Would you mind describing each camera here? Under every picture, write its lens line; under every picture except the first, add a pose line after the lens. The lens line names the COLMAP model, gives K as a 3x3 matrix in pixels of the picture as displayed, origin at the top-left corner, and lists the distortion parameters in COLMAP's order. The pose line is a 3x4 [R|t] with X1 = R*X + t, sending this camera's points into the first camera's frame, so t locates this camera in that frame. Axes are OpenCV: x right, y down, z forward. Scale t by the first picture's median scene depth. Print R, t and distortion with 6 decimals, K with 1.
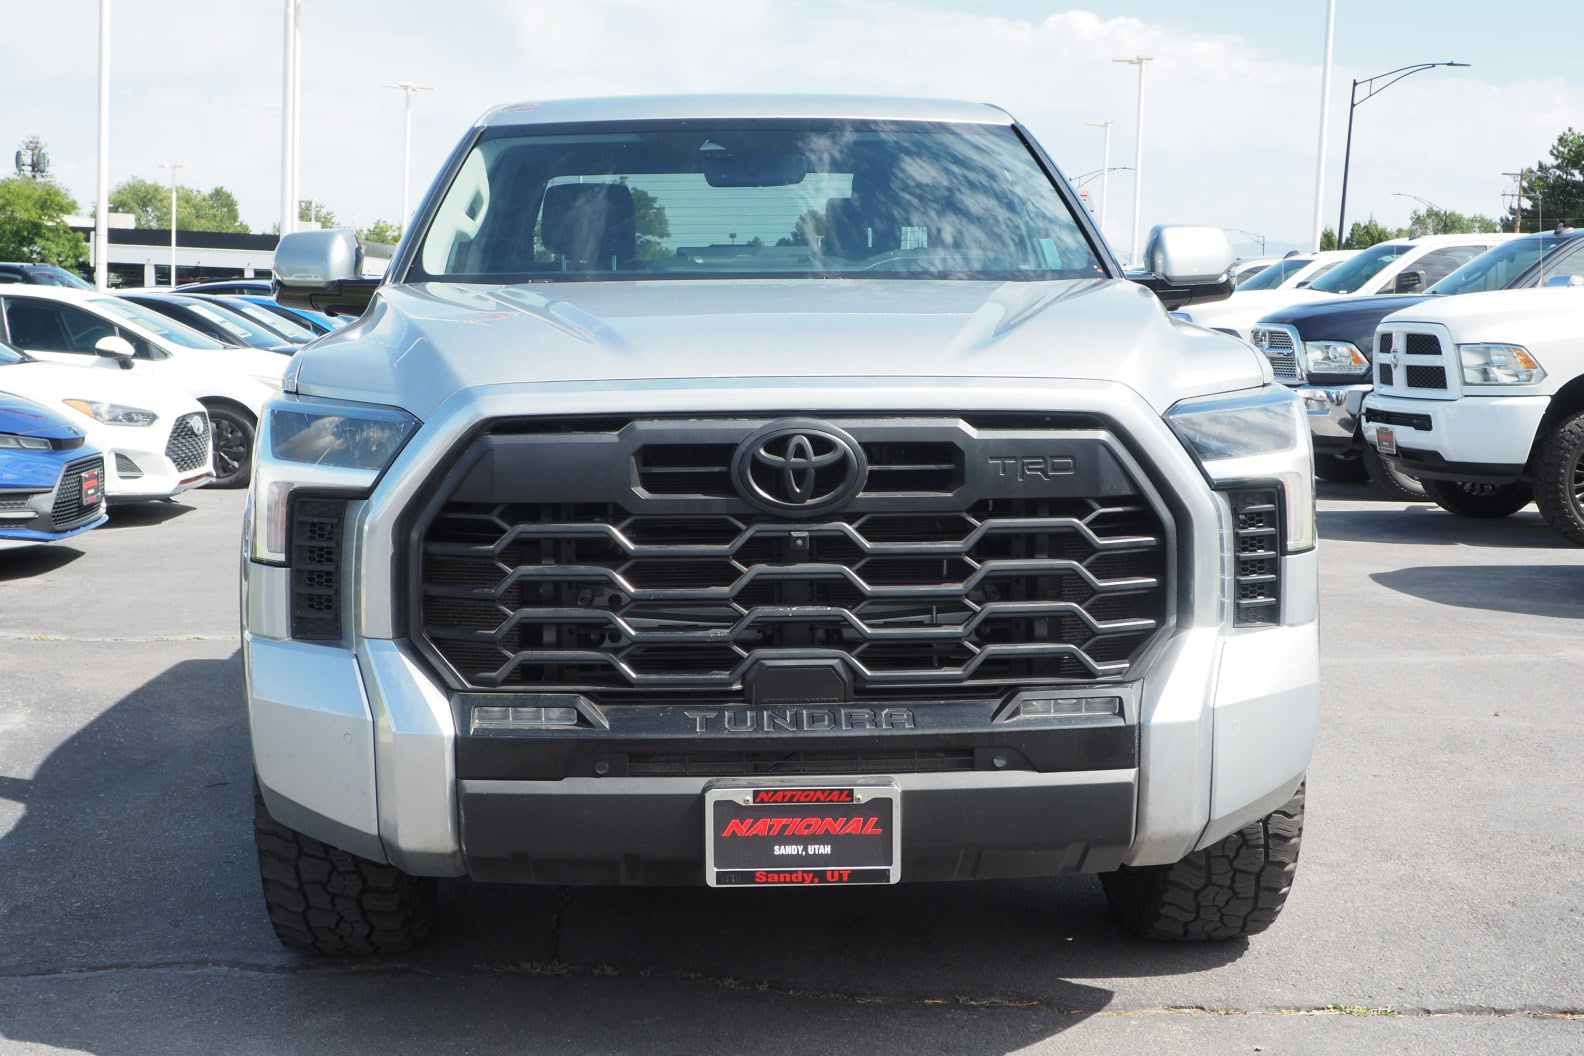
lens RADIAL K [[2066.3, 0, 792.0], [0, 2066.3, 528.0], [0, 0, 1]] dist [0.003670, 0.029664]
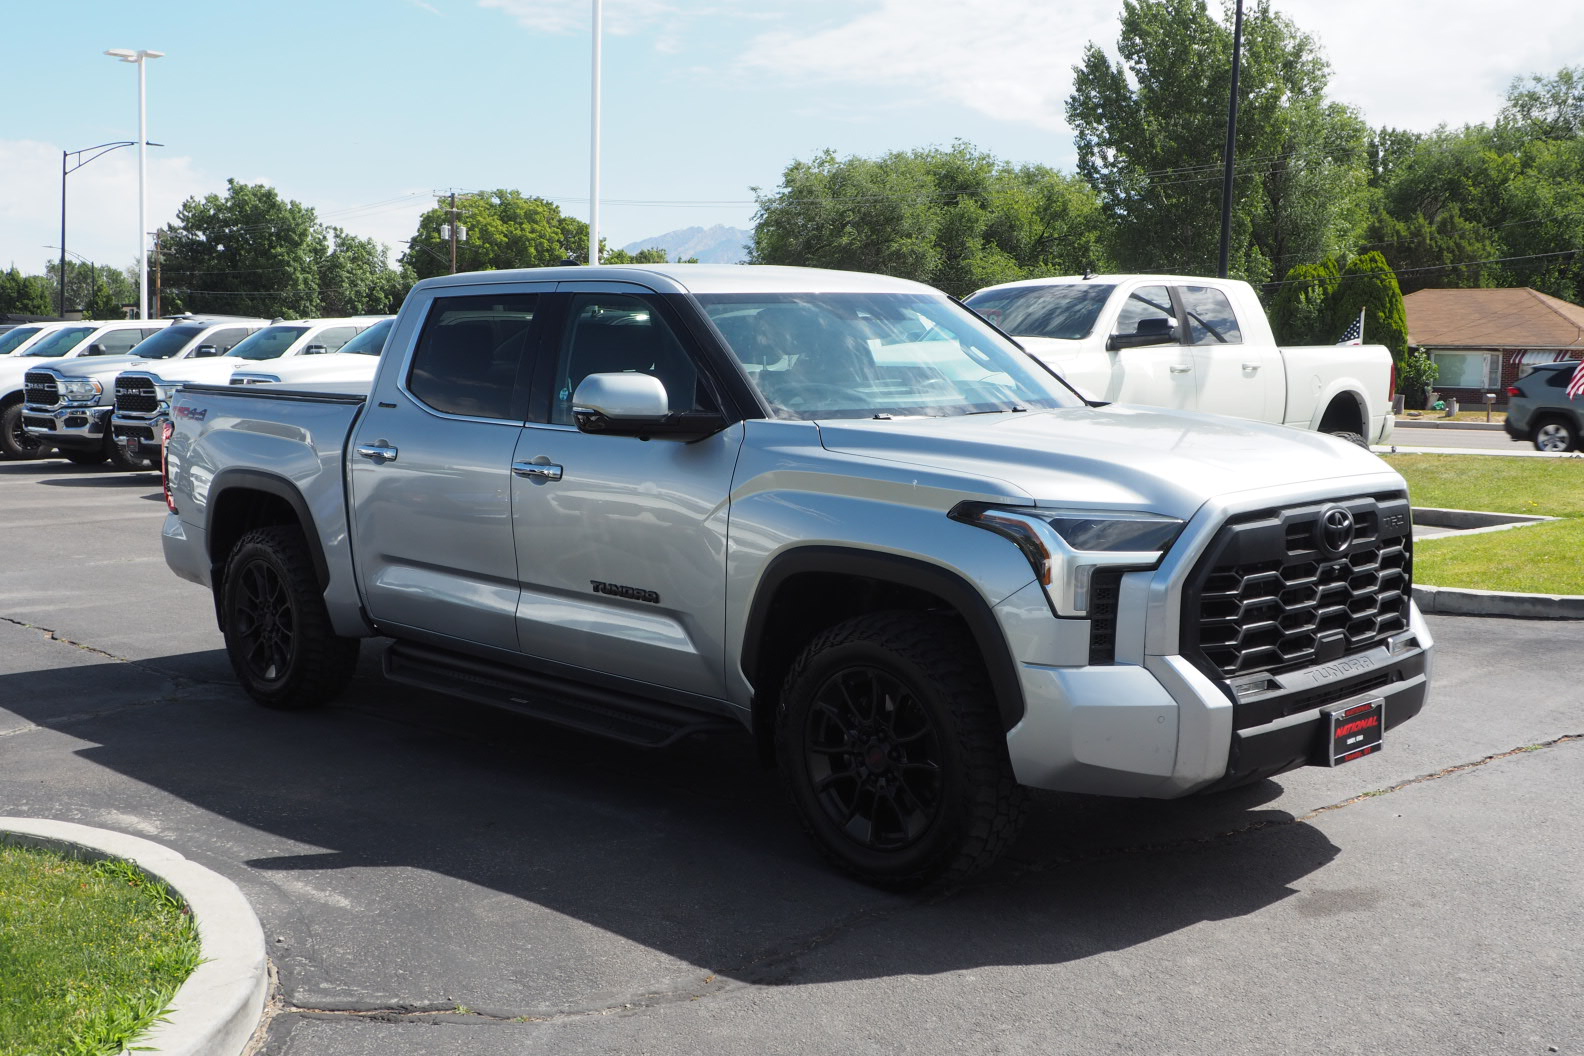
lens RADIAL K [[1772.1, 0, 792.0], [0, 1772.1, 528.0], [0, 0, 1]] dist [-0.009593, -0.009800]
pose [[0.741238, -0.075374, 0.666997, -1.291668], [0.074928, 0.996756, 0.029370, -0.104884], [-0.667047, 0.028207, 0.744481, 0.155904]]
